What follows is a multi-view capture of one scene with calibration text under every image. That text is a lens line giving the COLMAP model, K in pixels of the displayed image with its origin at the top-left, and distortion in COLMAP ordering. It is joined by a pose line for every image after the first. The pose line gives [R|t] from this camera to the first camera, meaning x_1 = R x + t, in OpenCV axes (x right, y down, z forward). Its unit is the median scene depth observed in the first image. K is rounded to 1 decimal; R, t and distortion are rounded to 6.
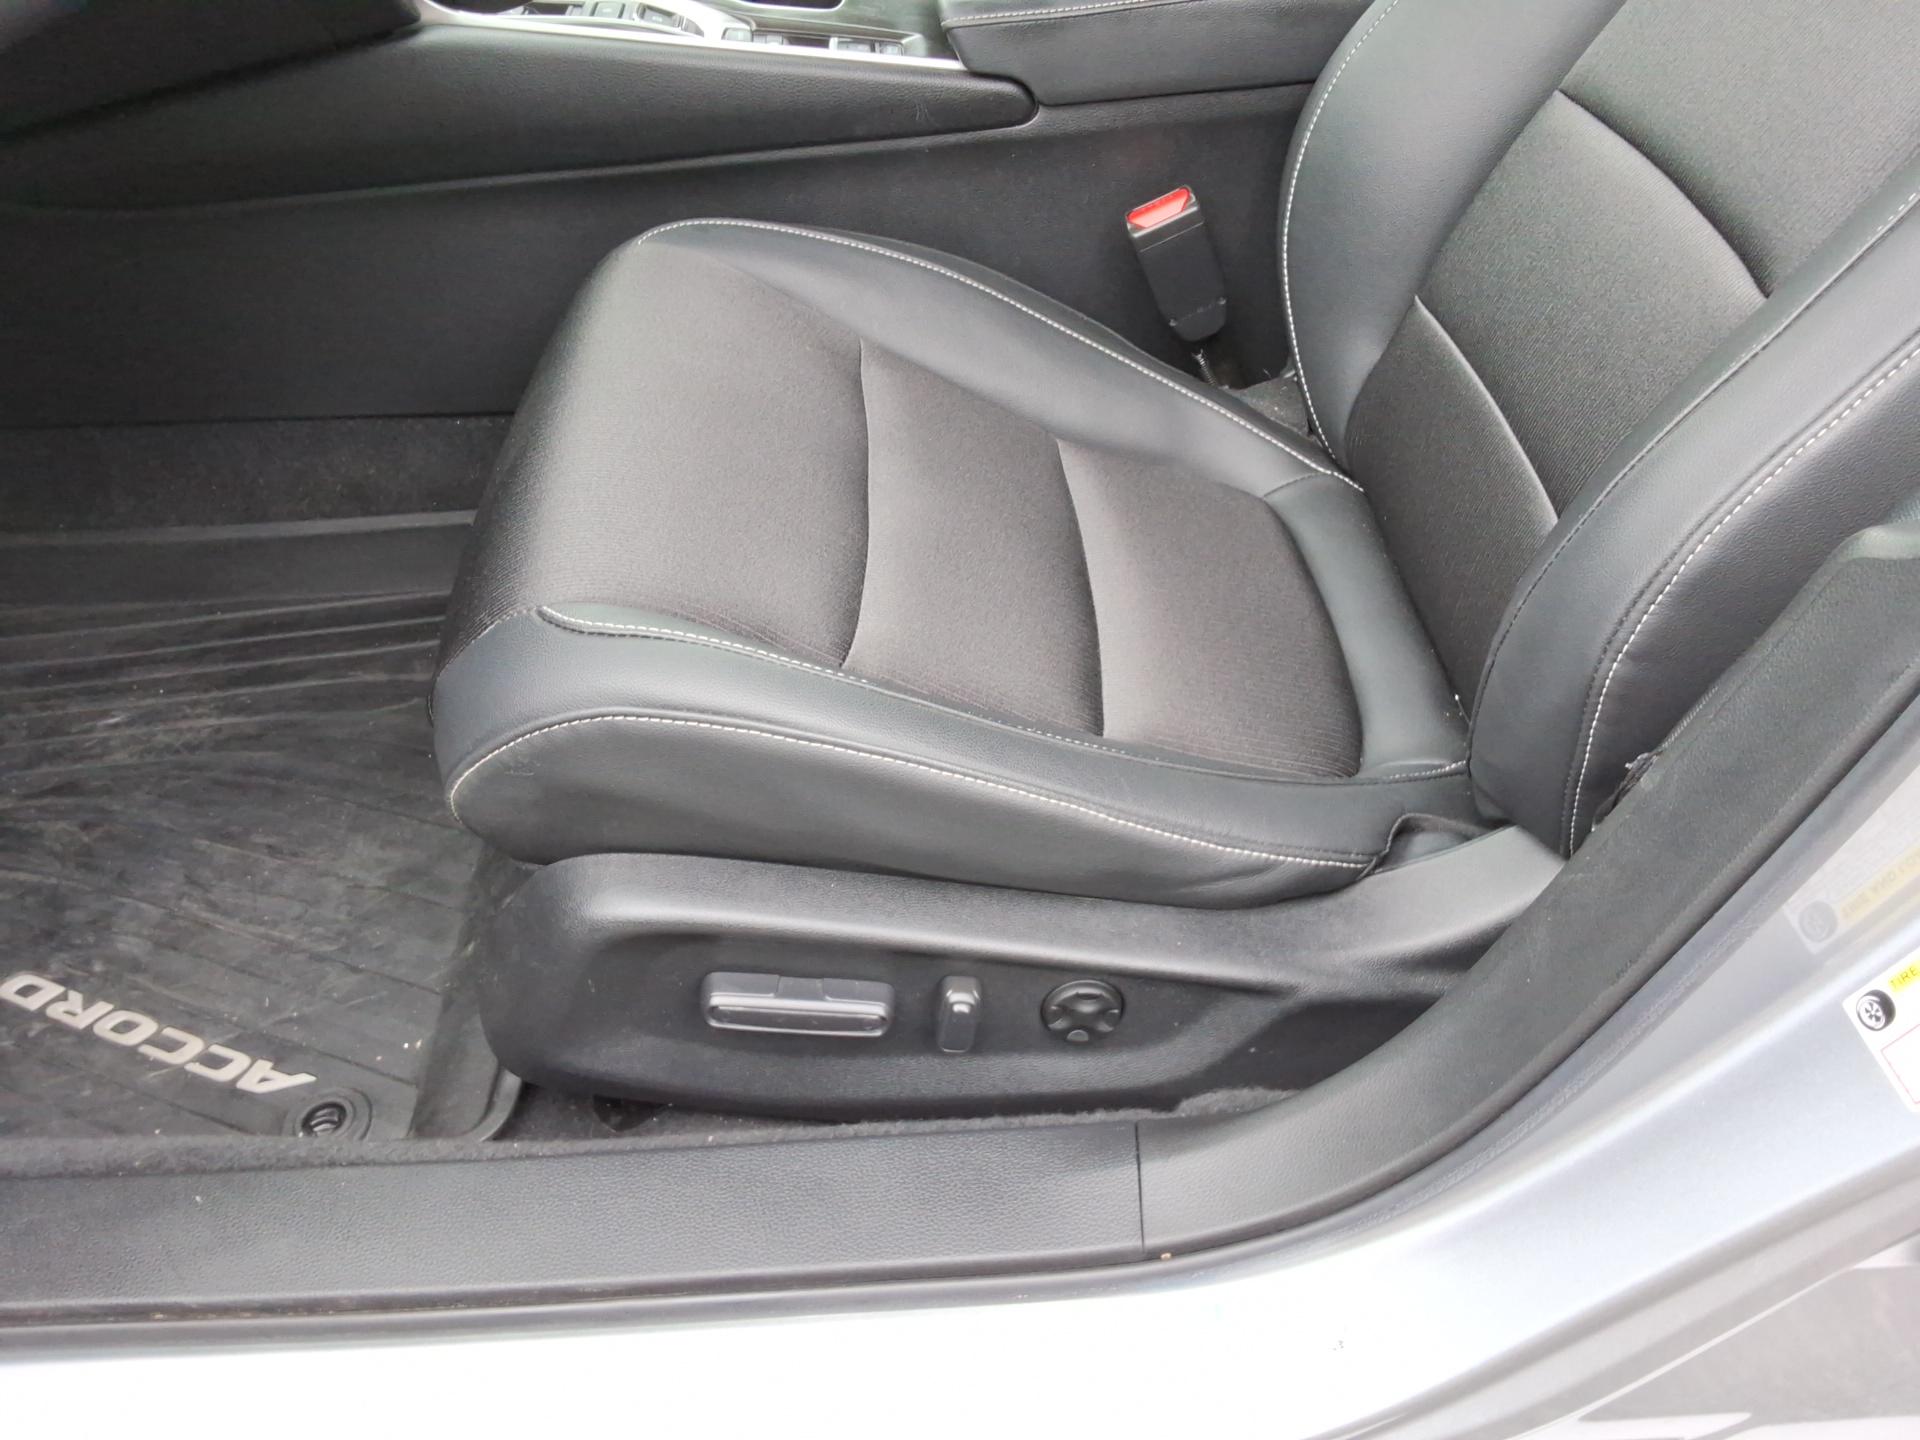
lens RADIAL K [[1550.0, 0, 981.6], [0, 1550.0, 693.6], [0, 0, 1]] dist [0.115196, -0.185519]
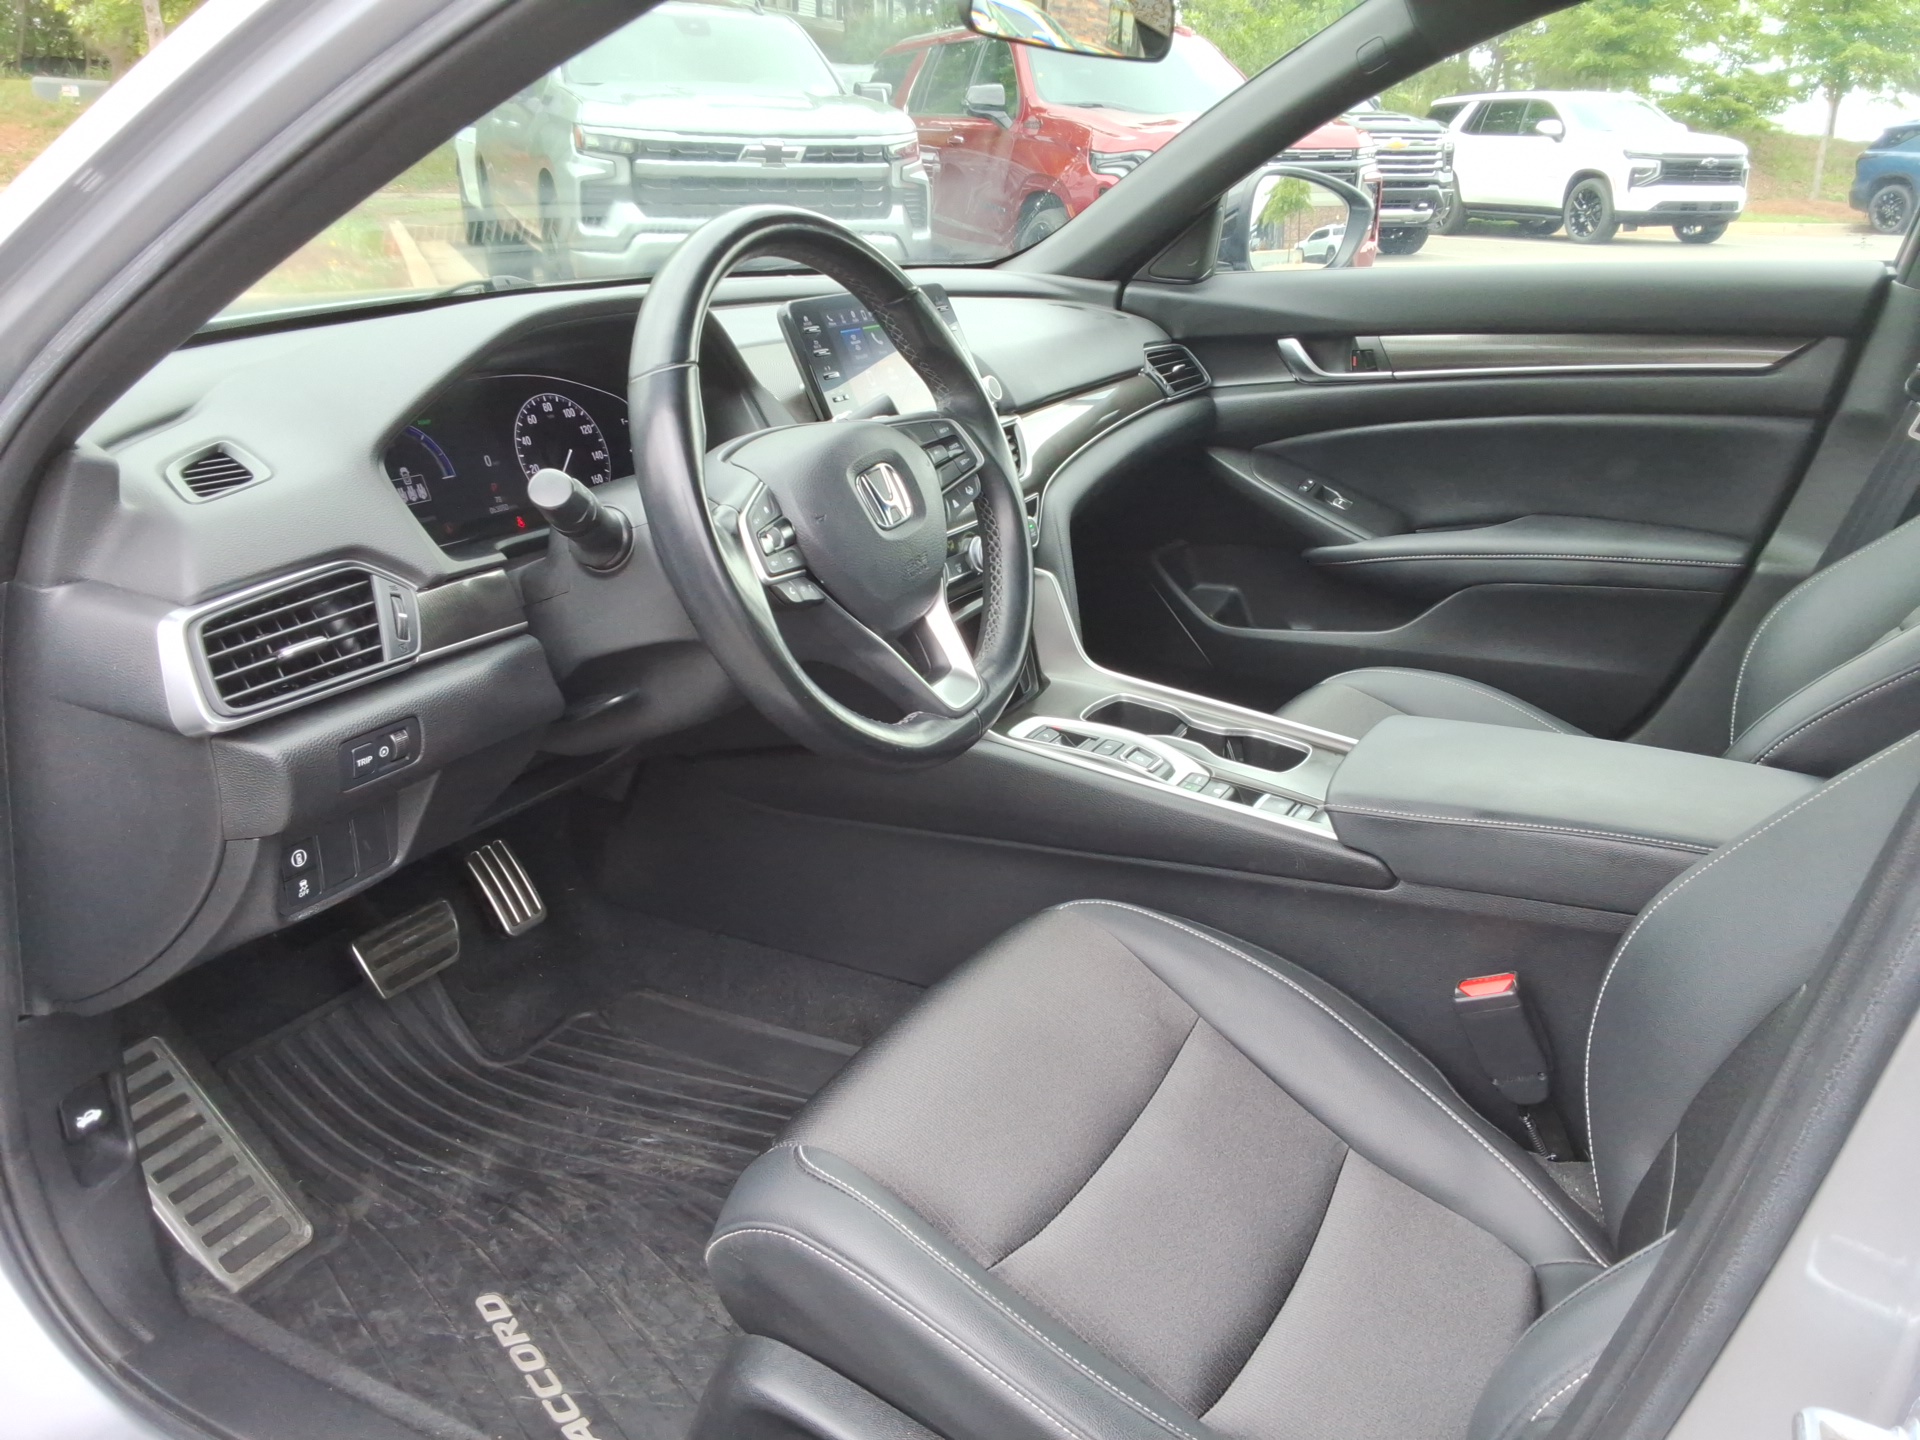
lens RADIAL K [[1532.9, 0, 984.9], [0, 1532.9, 698.7], [0, 0, 1]] dist [0.139600, -0.232088]
pose [[0.856445, 0.168671, -0.487907, 0.370674], [-0.333218, 0.902485, -0.272922, -0.070432], [0.394295, 0.396322, 0.829133, -0.218547]]
